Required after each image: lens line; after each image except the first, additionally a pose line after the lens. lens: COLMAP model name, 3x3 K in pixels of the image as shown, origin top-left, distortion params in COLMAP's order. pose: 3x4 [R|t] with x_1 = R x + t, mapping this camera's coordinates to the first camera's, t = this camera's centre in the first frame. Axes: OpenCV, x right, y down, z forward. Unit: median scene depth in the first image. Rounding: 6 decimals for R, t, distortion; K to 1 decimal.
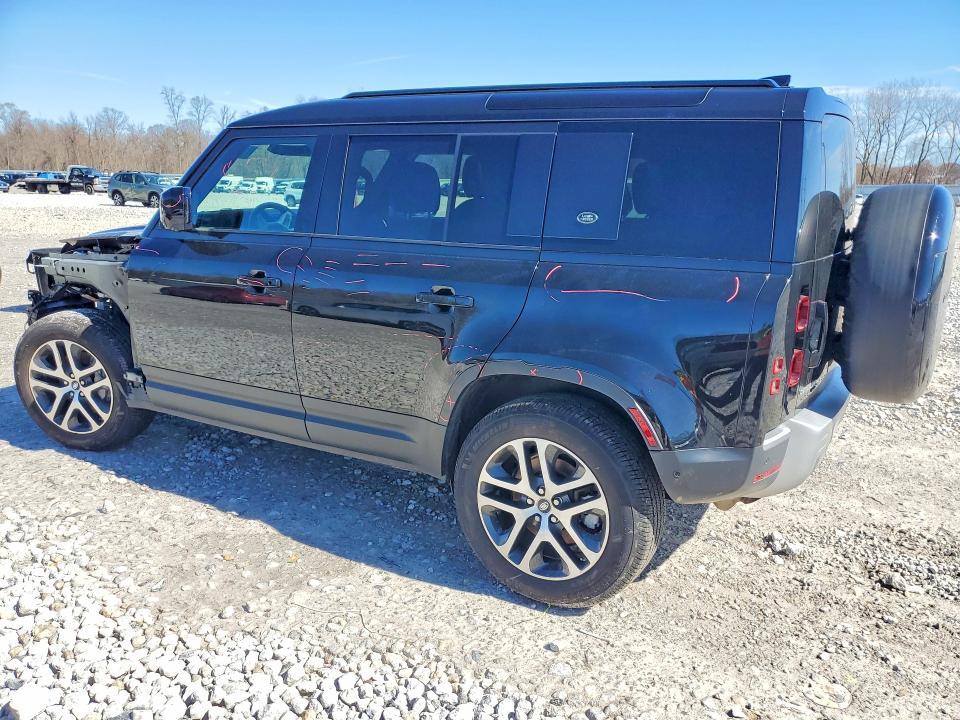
lens RADIAL K [[655.8, 0, 480.0], [0, 655.8, 360.0], [0, 0, 1]] dist [0.066466, -0.001655]
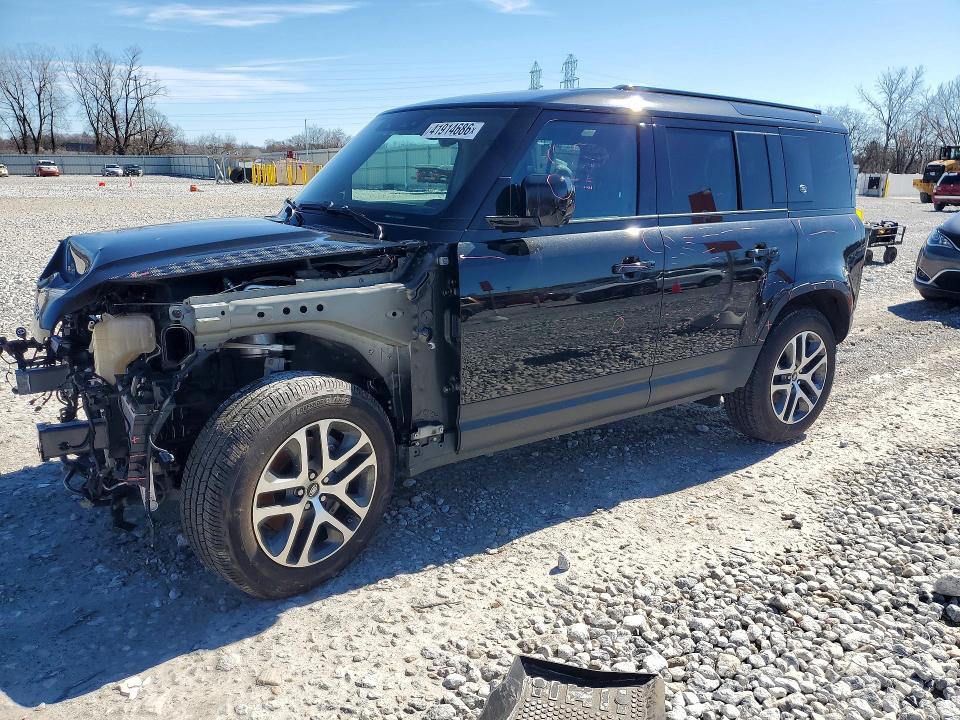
lens RADIAL K [[655.8, 0, 480.0], [0, 655.8, 360.0], [0, 0, 1]] dist [0.066466, -0.001655]
pose [[0.499634, -0.262733, 0.825432, -0.540988], [0.204760, 0.961711, 0.182169, -0.087454], [-0.841689, 0.077998, 0.534300, 0.279575]]
